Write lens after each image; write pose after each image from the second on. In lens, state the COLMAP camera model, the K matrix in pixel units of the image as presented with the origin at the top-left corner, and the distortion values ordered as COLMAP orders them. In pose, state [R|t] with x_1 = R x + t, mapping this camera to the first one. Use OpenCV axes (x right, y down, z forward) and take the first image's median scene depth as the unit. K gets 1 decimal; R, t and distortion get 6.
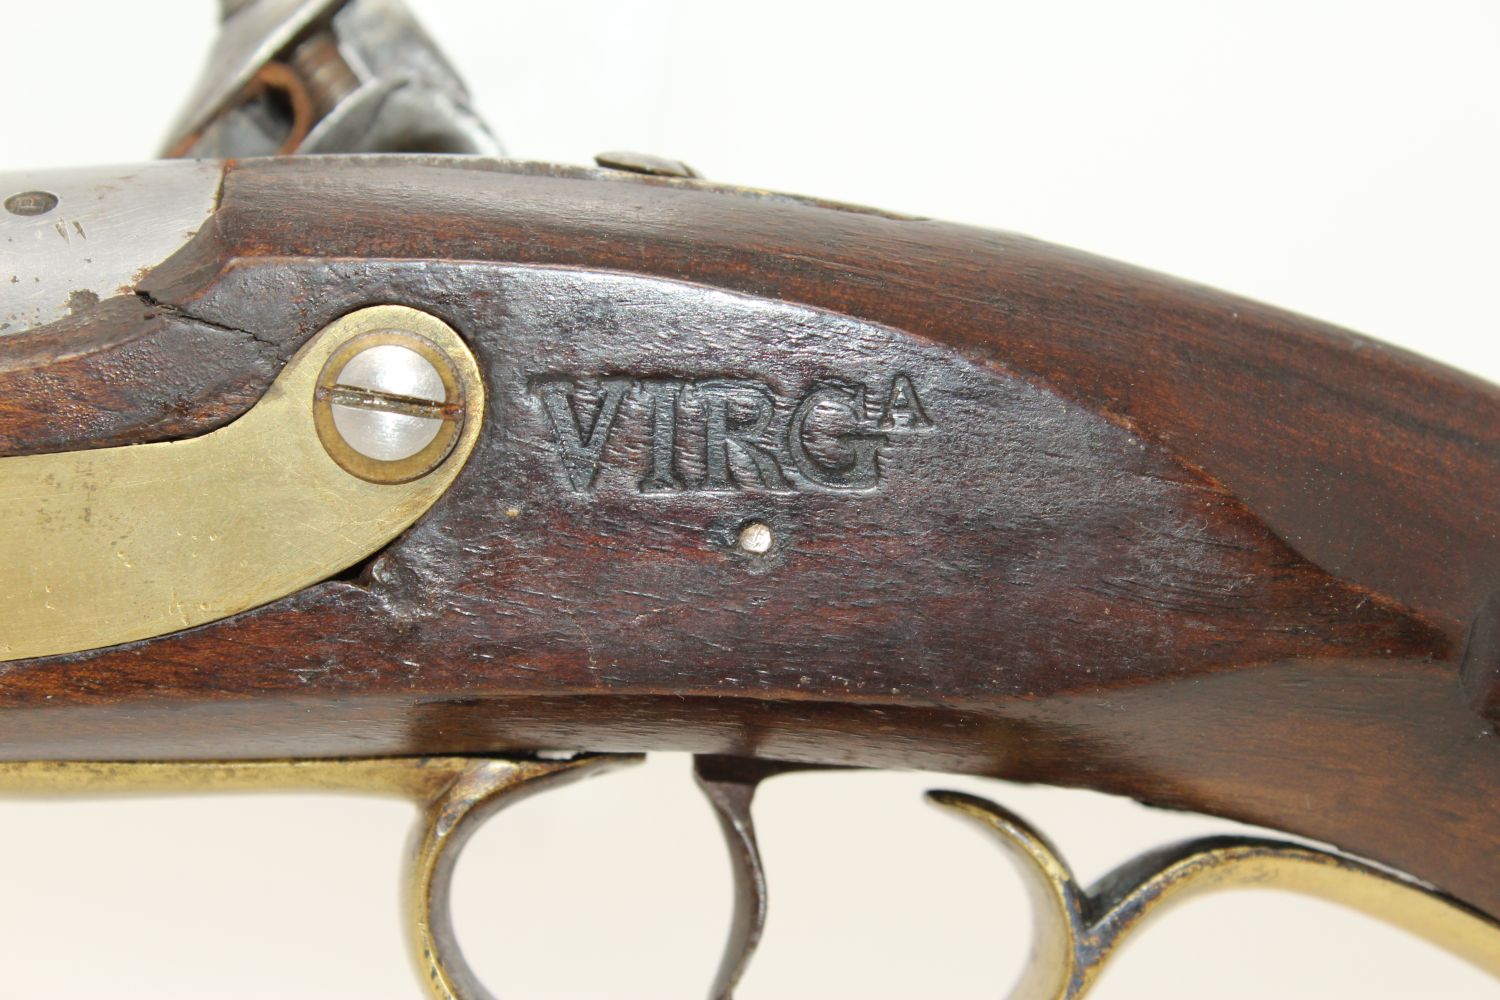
lens RADIAL K [[3662.5, 0, 750.0], [0, 3662.5, 500.0], [0, 0, 1]] dist [0.085610, 0.278525]
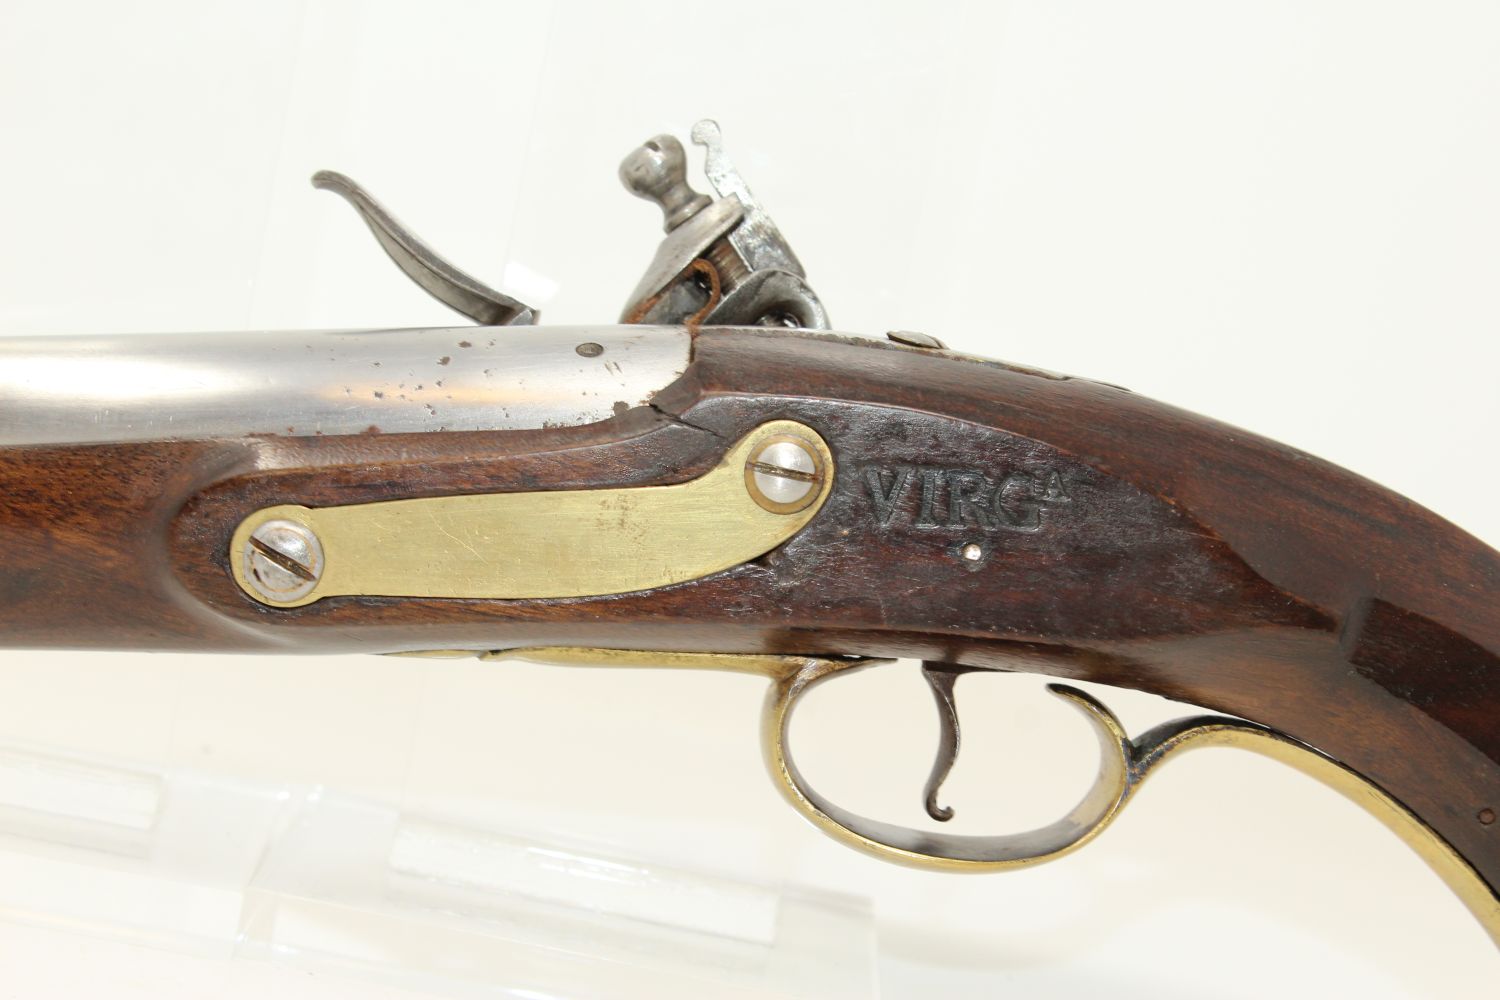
lens RADIAL K [[3453.8, 0, 750.0], [0, 3453.8, 500.0], [0, 0, 1]] dist [0.055338, 0.417478]
pose [[0.998782, 0.049345, 0.000043, -0.113125], [-0.049276, 0.997346, 0.053601, -0.105097], [0.002602, -0.053538, 0.998562, -0.772519]]
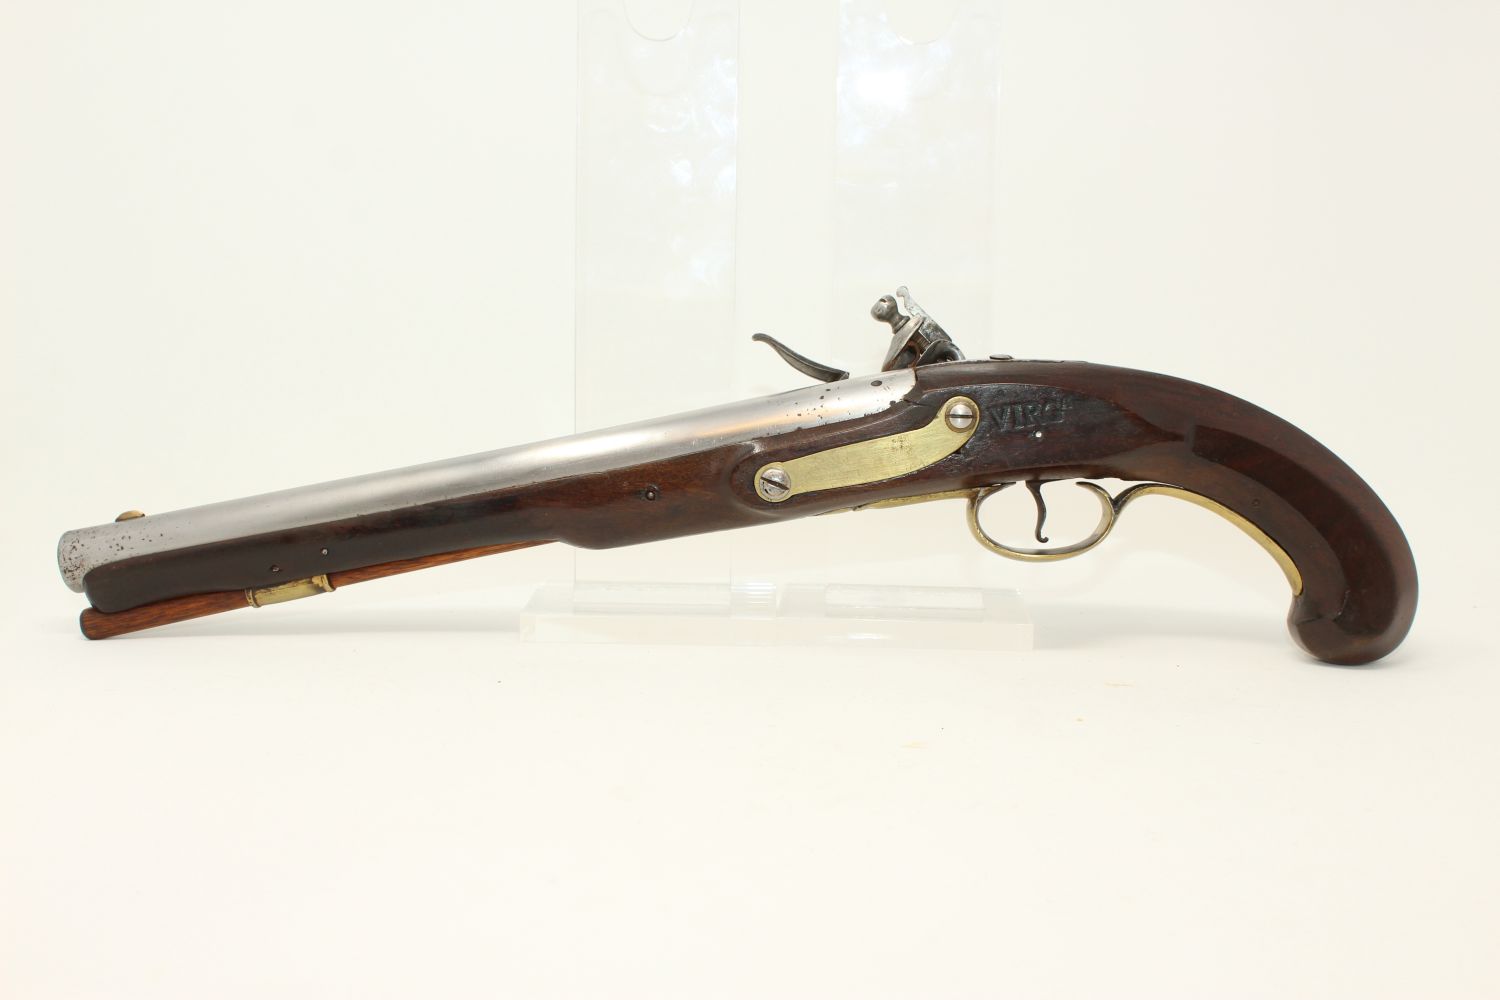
lens RADIAL K [[1958.5, 0, 750.0], [0, 1958.5, 500.0], [0, 0, 1]] dist [-0.052025, -0.017087]
pose [[0.989613, -0.124471, -0.071917, -0.198284], [0.128470, 0.990246, 0.053922, -0.091068], [0.064503, -0.062601, 0.995952, -1.593932]]
